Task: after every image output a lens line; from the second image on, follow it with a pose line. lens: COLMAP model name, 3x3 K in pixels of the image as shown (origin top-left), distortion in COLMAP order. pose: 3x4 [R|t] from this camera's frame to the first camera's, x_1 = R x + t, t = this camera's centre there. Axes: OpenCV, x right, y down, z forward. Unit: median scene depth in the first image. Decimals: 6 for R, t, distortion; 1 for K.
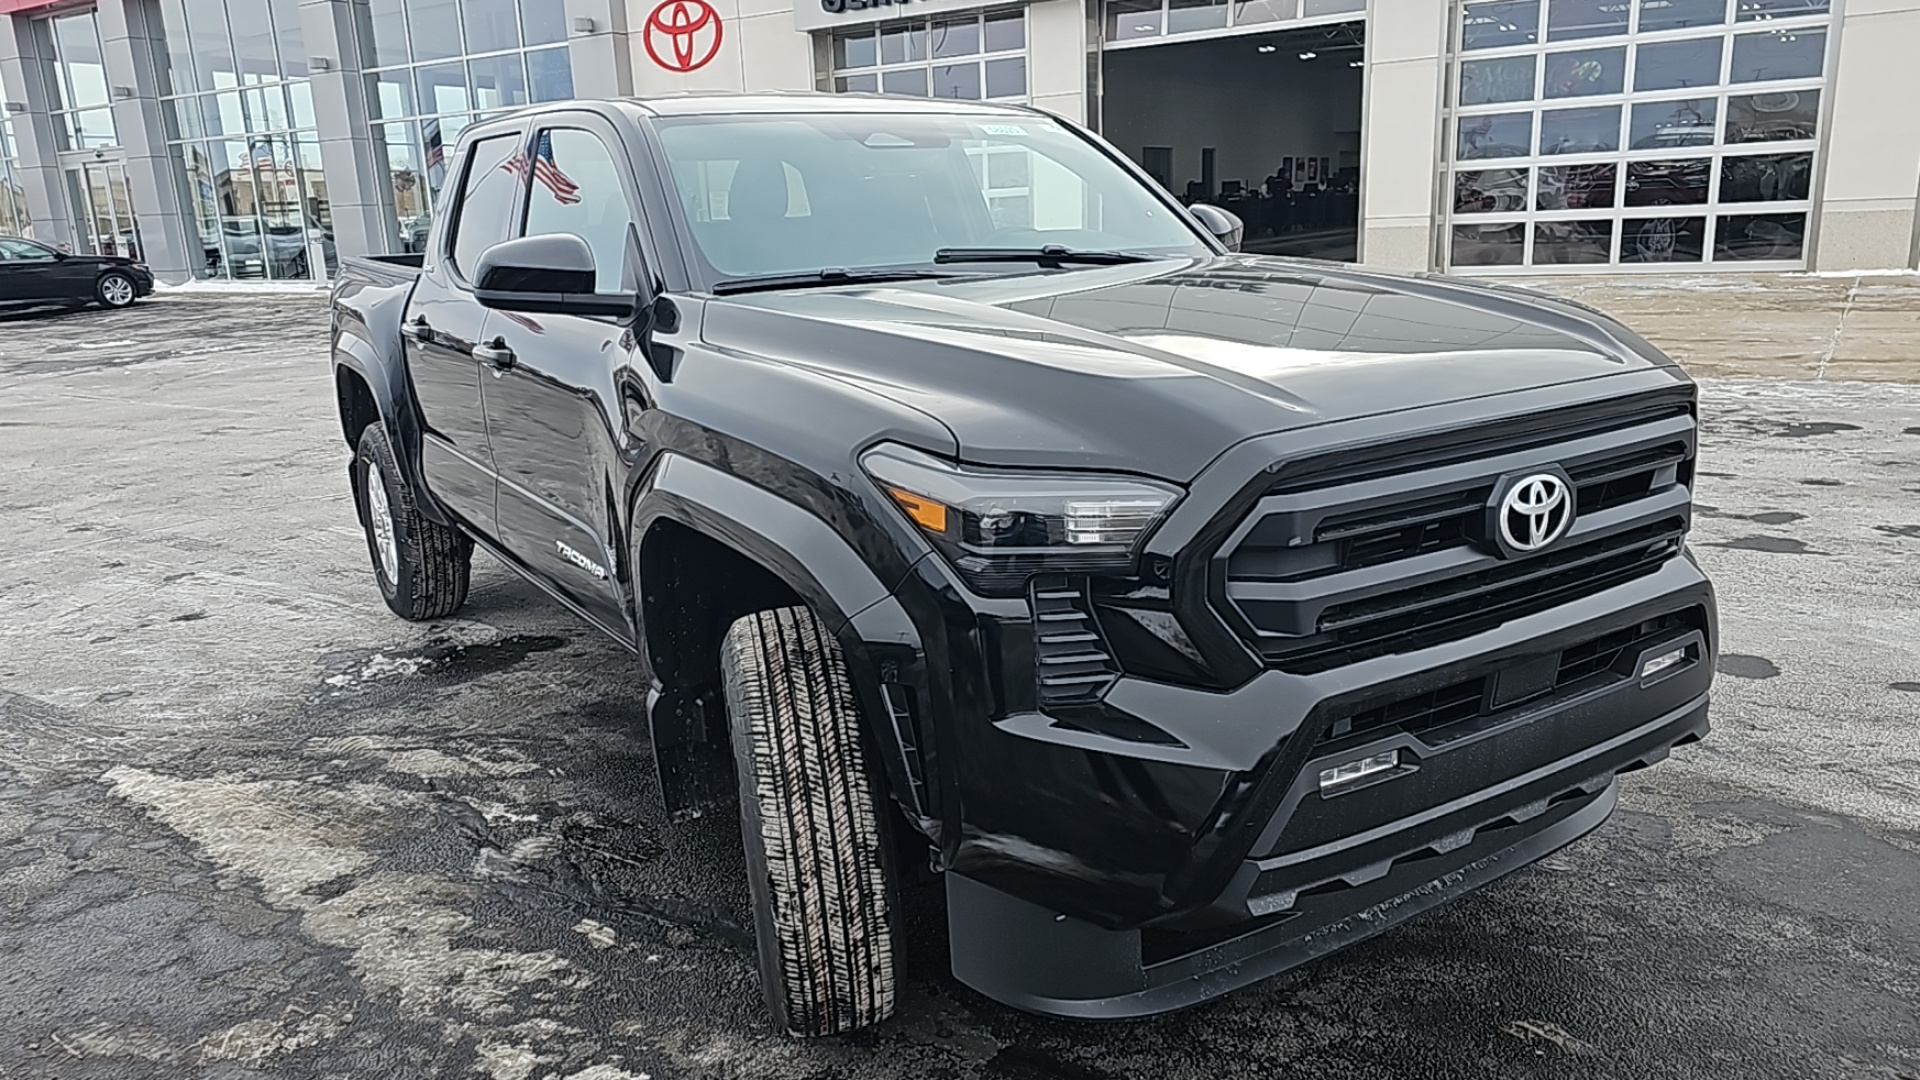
lens RADIAL K [[1351.9, 0, 971.7], [0, 1351.9, 539.8], [0, 0, 1]] dist [0.023284, -0.003130]
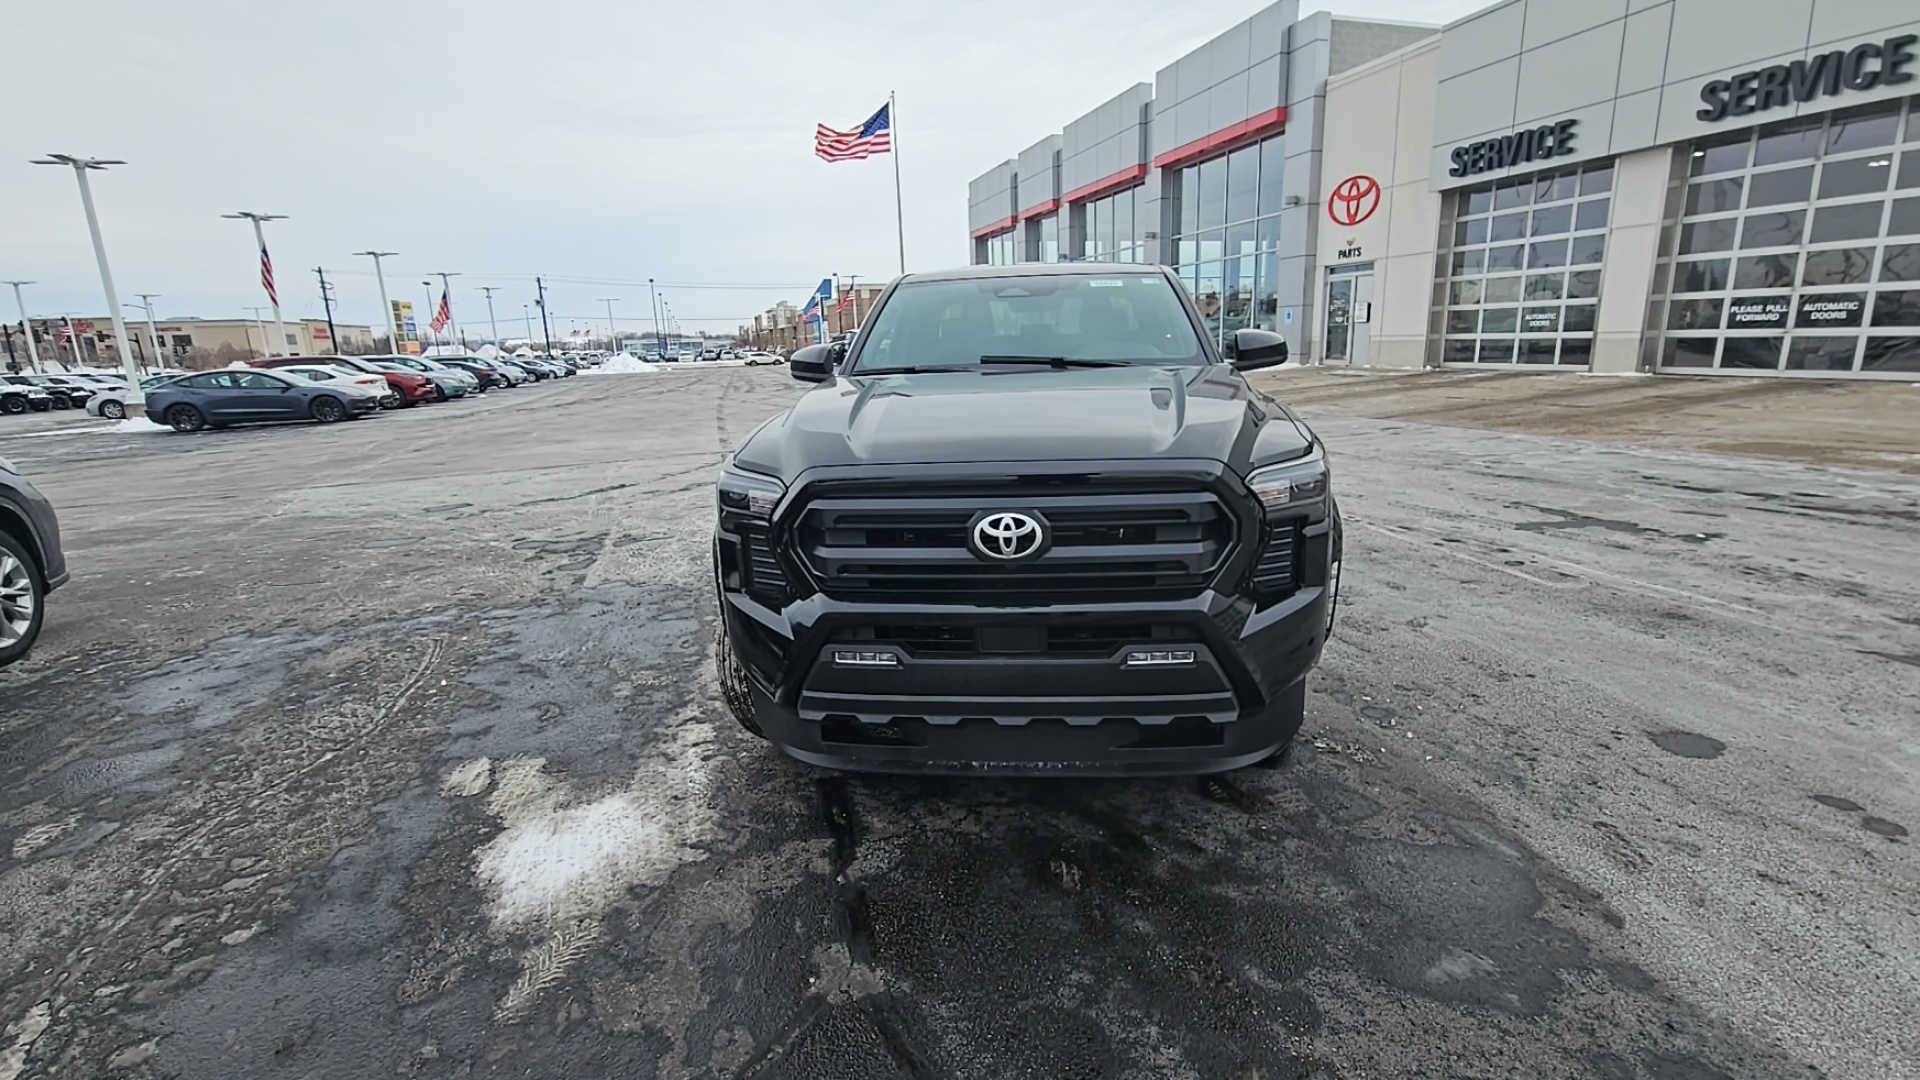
lens RADIAL K [[851.0, 0, 979.8], [0, 851.0, 546.3], [0, 0, 1]] dist [0.007800, -0.005397]
pose [[0.777942, 0.161568, -0.607208, 0.622830], [-0.144253, 0.986488, 0.077673, -0.050974], [0.611553, 0.027166, 0.790737, 0.117936]]
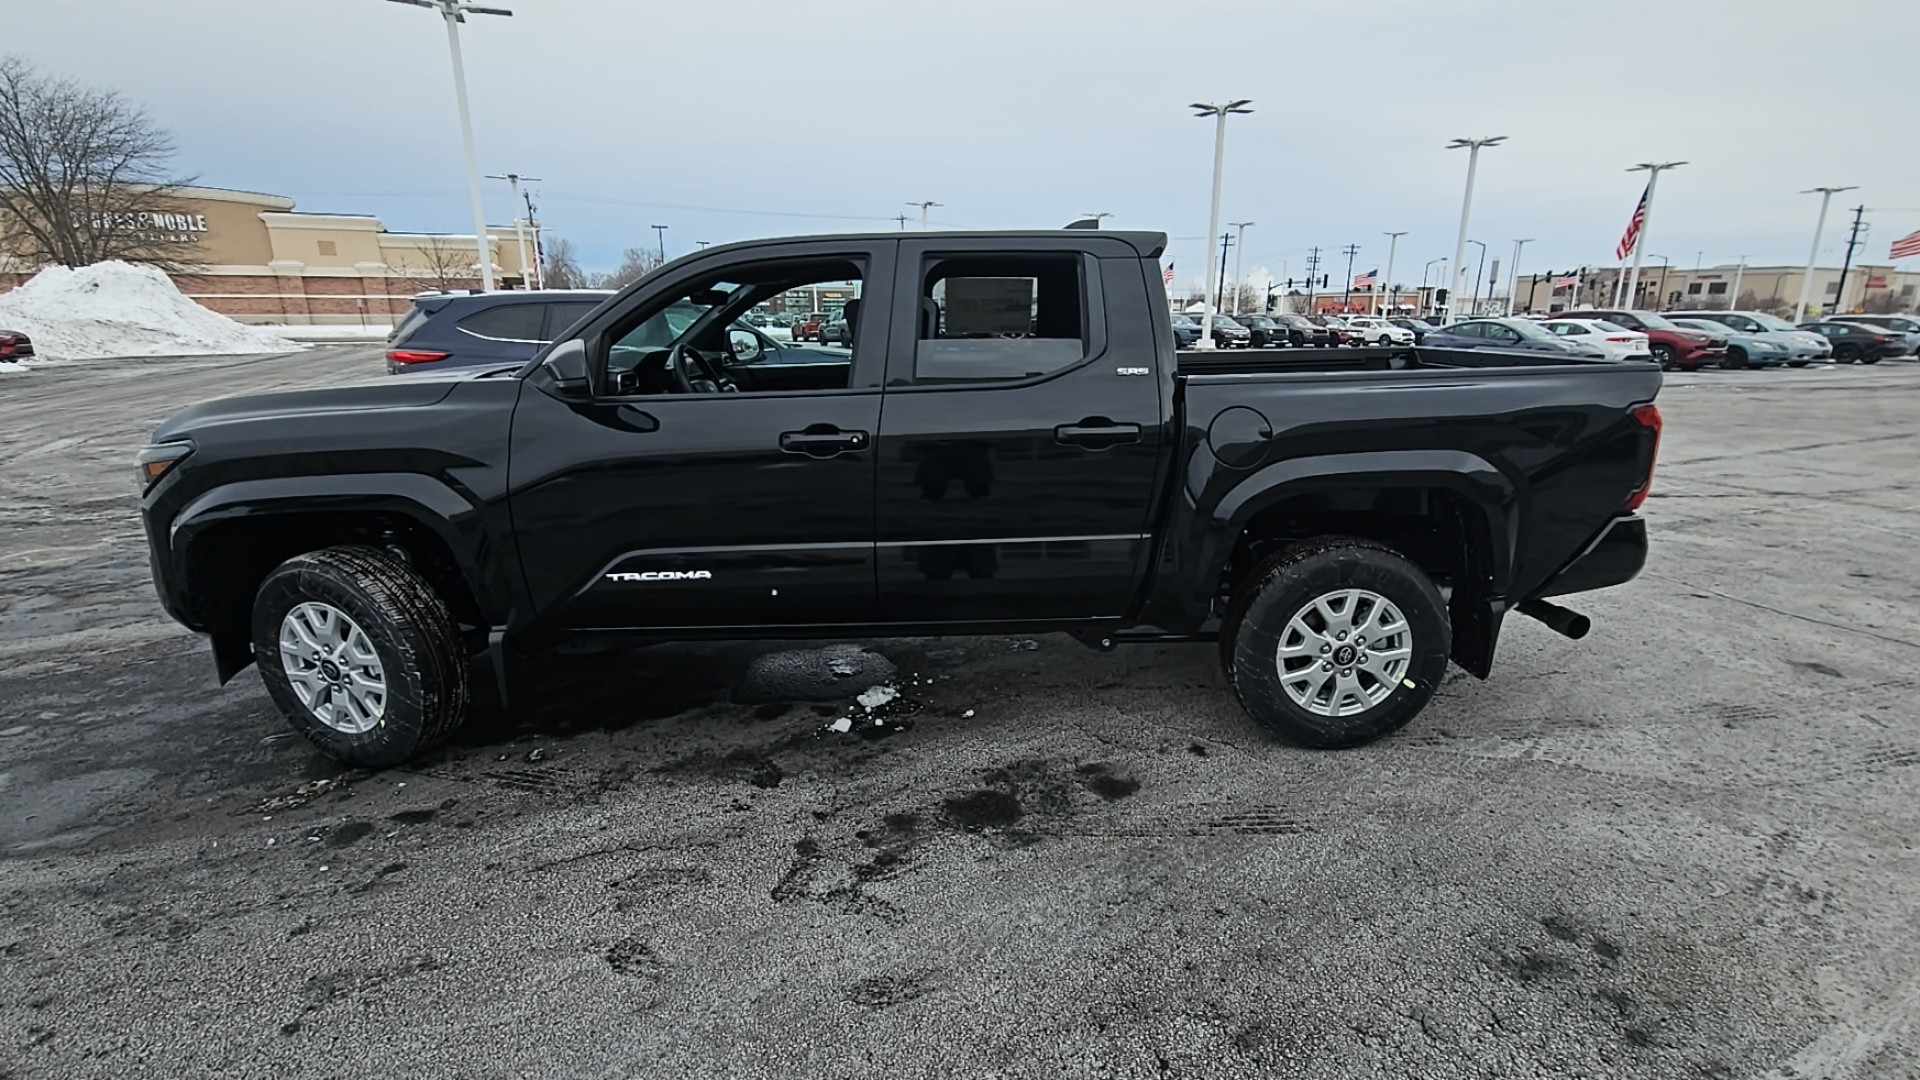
lens RADIAL K [[851.0, 0, 979.8], [0, 851.0, 546.3], [0, 0, 1]] dist [0.007800, -0.005397]
pose [[-0.527971, 0.262554, -0.807658, 0.668180], [-0.182972, 0.893510, 0.410073, -0.498460], [0.829318, 0.364286, -0.423707, 1.852827]]
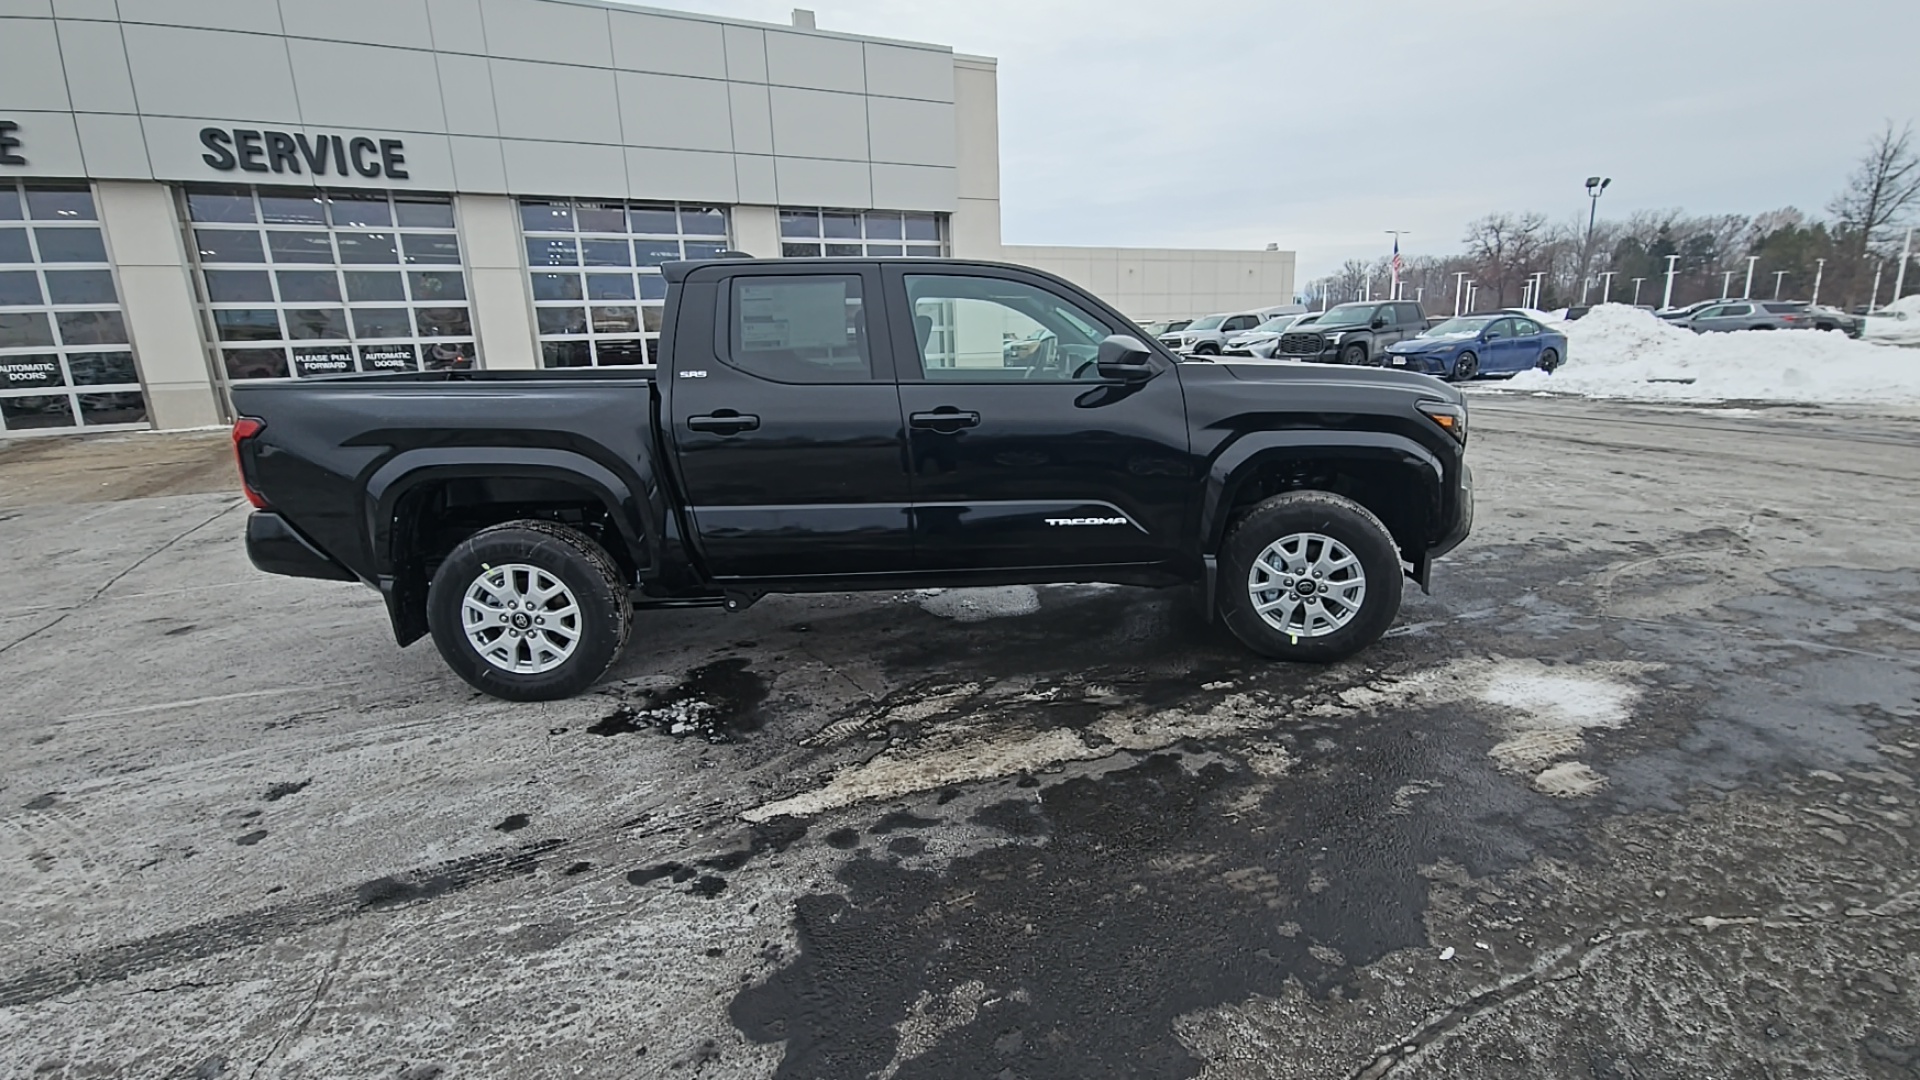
lens RADIAL K [[851.0, 0, 979.8], [0, 851.0, 546.3], [0, 0, 1]] dist [0.007800, -0.005397]
pose [[0.508335, -0.182388, 0.841624, -1.238729], [0.214379, 0.973349, 0.081451, -0.069676], [-0.834049, 0.139022, 0.533887, 0.509435]]
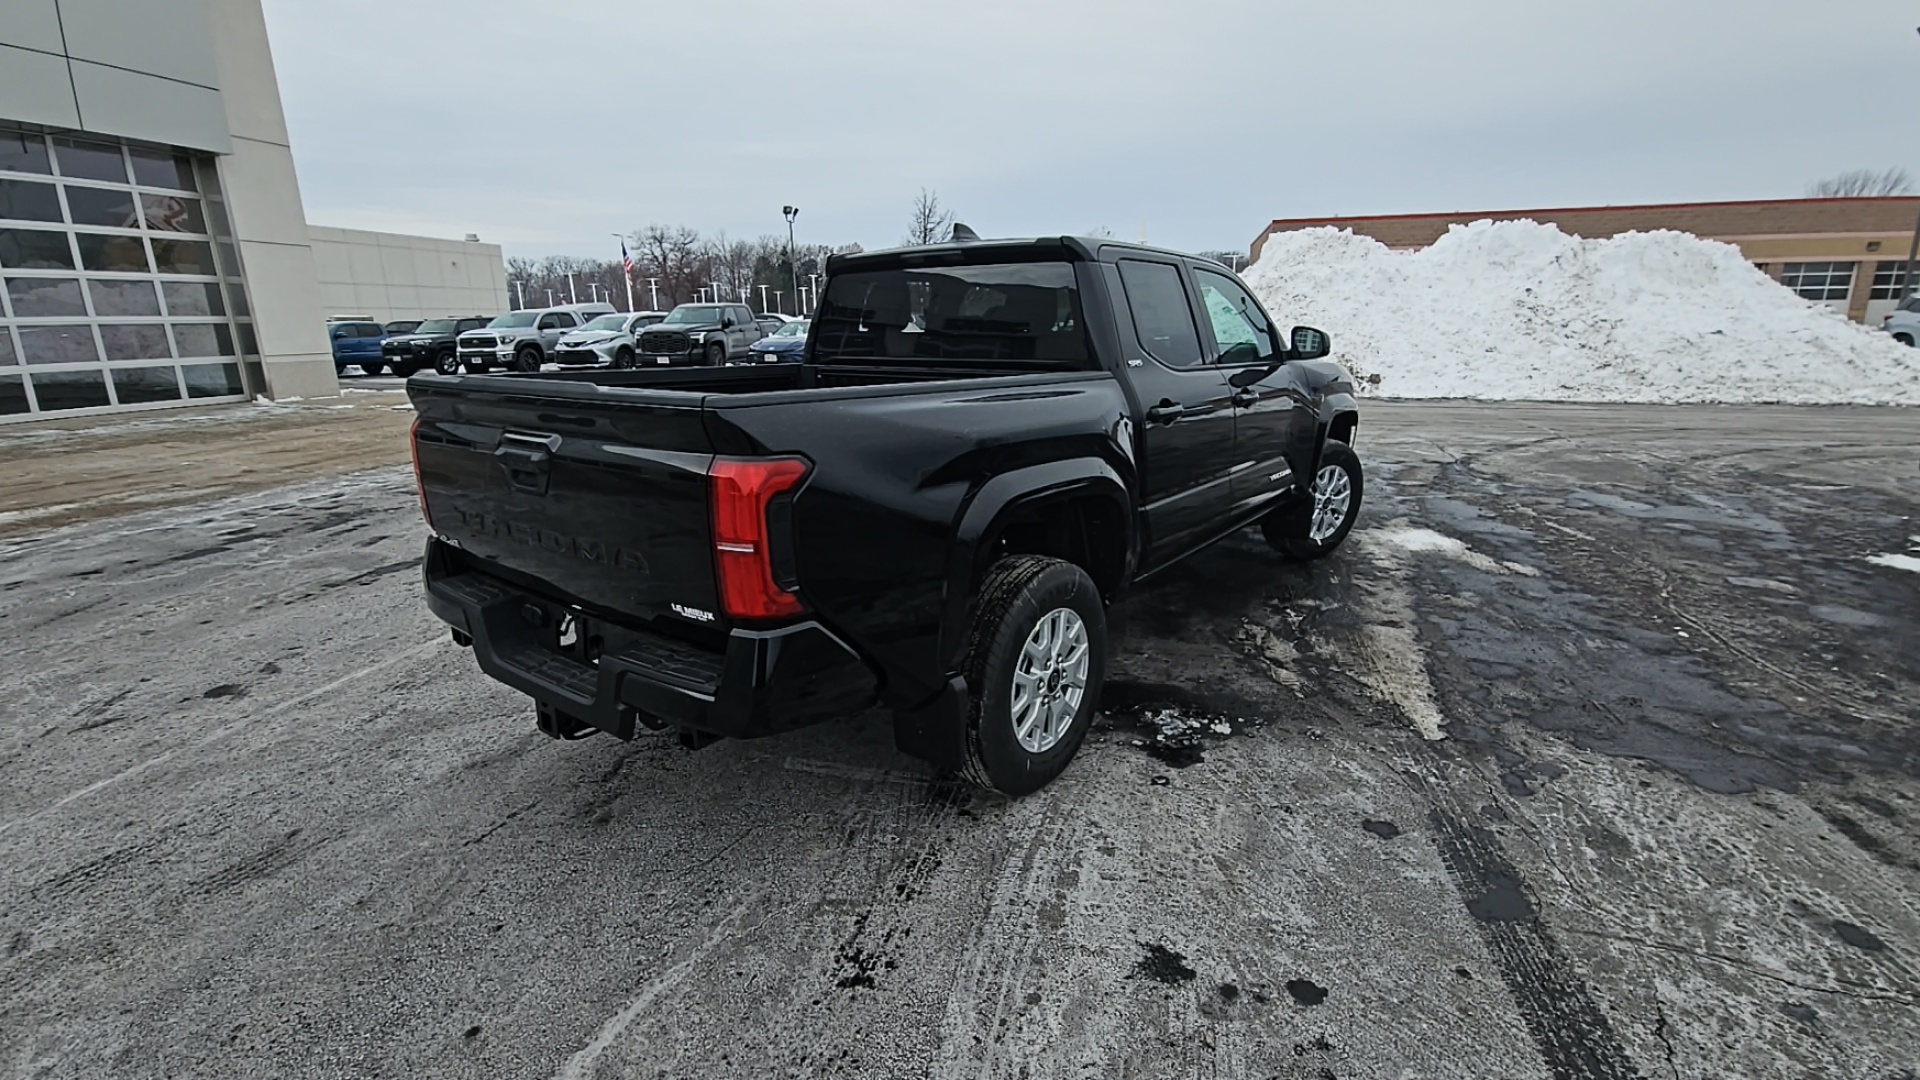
lens RADIAL K [[851.0, 0, 979.8], [0, 851.0, 546.3], [0, 0, 1]] dist [0.007800, -0.005397]
pose [[-0.341484, -0.199507, 0.918469, -1.362039], [0.251251, 0.922272, 0.293748, -0.390907], [-0.905683, 0.331076, -0.264815, 1.772387]]
